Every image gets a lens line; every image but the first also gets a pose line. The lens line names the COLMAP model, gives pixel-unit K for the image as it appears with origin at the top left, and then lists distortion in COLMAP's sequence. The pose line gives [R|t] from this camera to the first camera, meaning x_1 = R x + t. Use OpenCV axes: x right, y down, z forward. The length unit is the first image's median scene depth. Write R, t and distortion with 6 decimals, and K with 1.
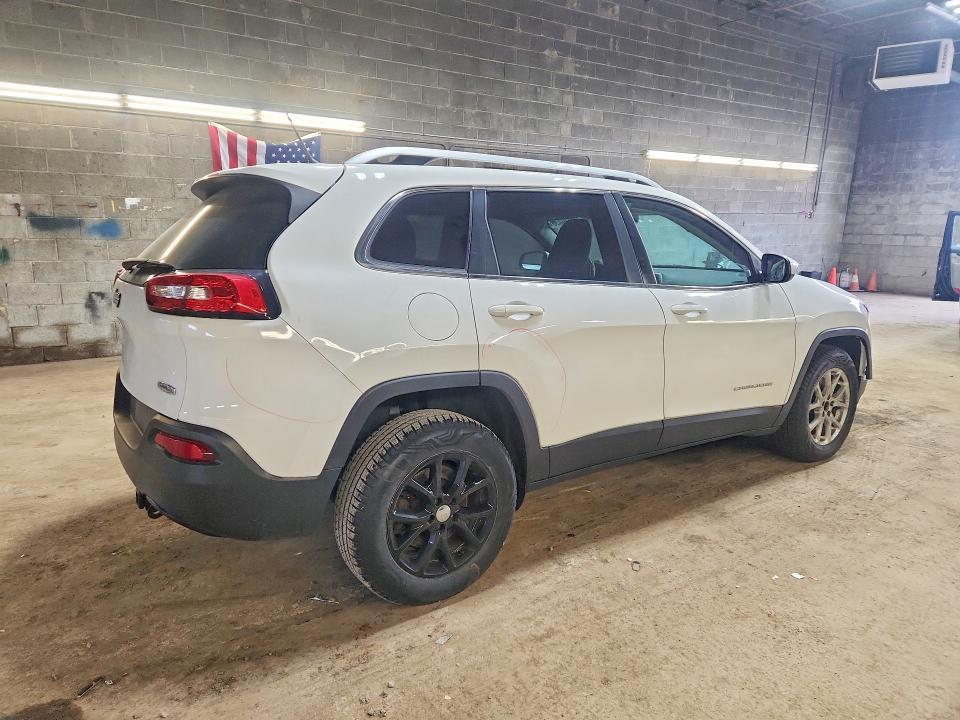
lens RADIAL K [[656.5, 0, 473.4], [0, 656.5, 356.7], [0, 0, 1]] dist [0.085275, -0.074655]
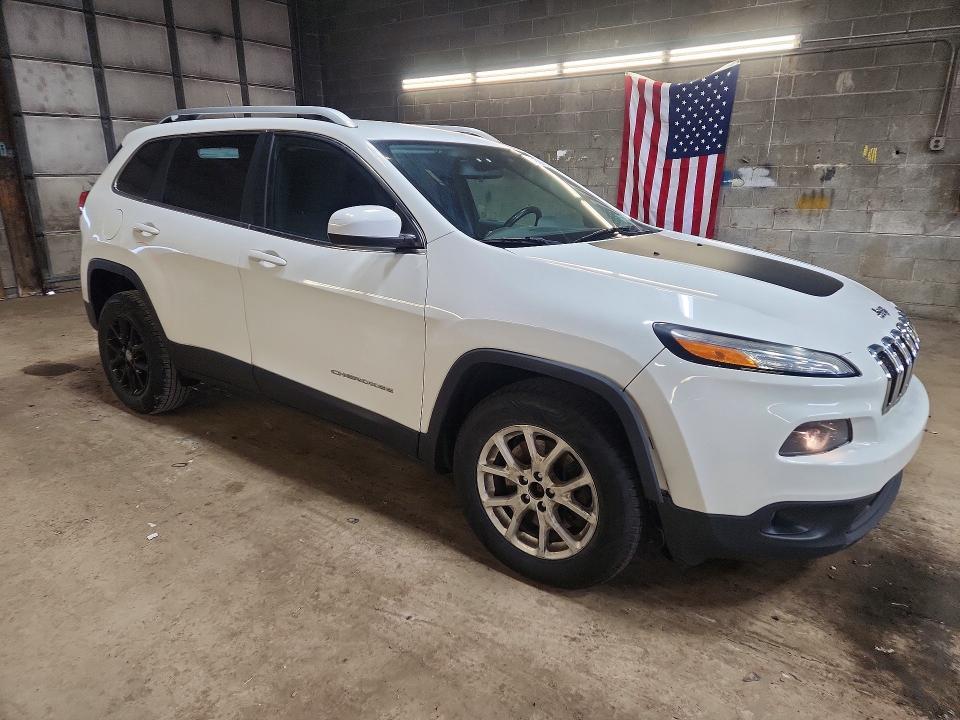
lens RADIAL K [[656.5, 0, 473.4], [0, 656.5, 356.7], [0, 0, 1]] dist [0.085275, -0.074655]
pose [[0.296072, 0.249825, -0.921916, 1.078118], [-0.183968, 0.962033, 0.201615, -0.147977], [0.937282, 0.109911, 0.330791, 0.813825]]
